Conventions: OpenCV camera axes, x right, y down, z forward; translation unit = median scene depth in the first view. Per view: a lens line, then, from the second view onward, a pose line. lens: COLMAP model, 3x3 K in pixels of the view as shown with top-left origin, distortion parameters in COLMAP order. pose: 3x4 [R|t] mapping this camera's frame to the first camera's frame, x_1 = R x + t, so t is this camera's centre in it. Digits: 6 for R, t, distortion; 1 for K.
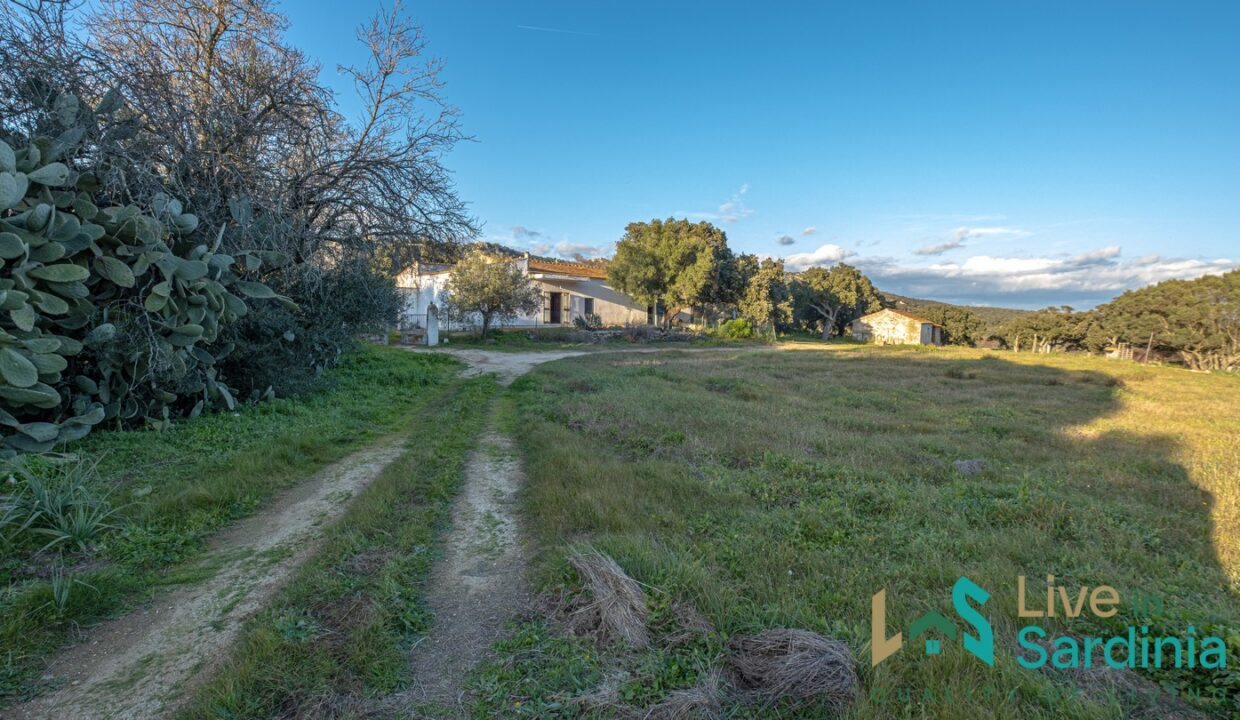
lens RADIAL K [[573.2, 0, 615.4], [0, 573.2, 331.5], [0, 0, 1]] dist [0.000502, 0.000254]
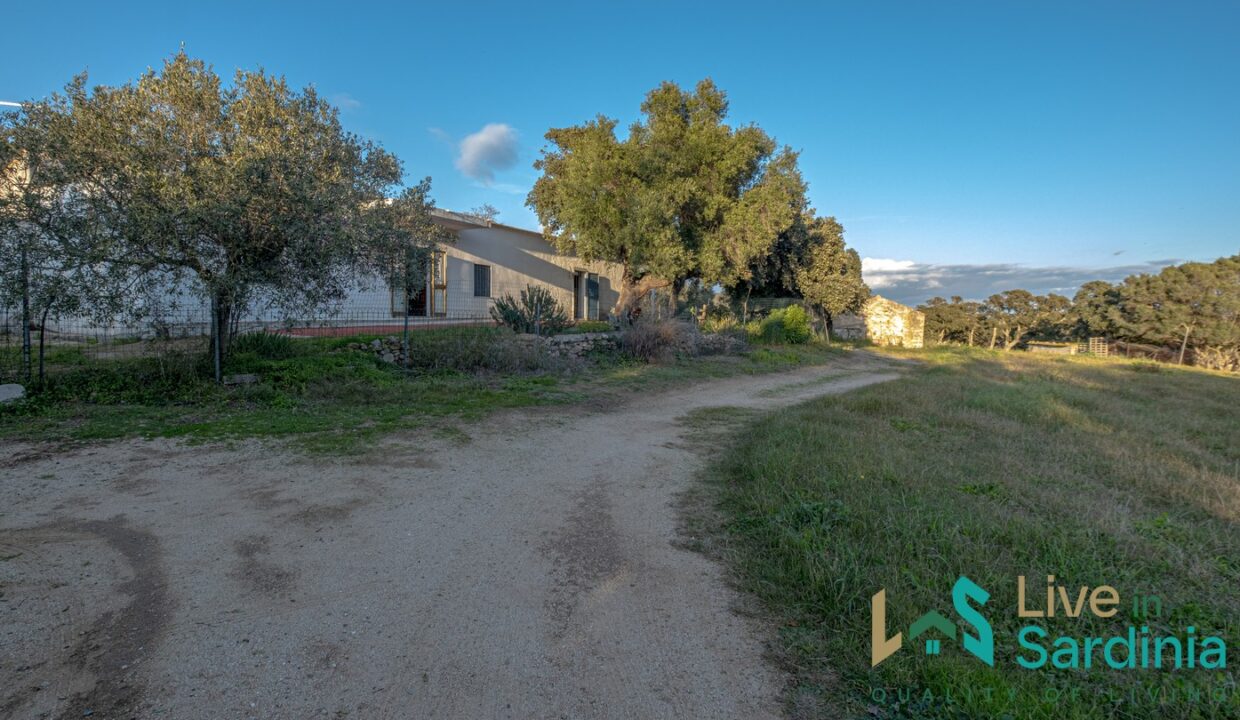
lens RADIAL K [[573.2, 0, 615.4], [0, 573.2, 331.5], [0, 0, 1]] dist [0.000502, 0.000254]
pose [[0.946088, -0.010873, 0.323727, -0.120996], [0.006399, 0.999869, 0.014883, -0.009340], [-0.323847, -0.012009, 0.946033, 0.605683]]
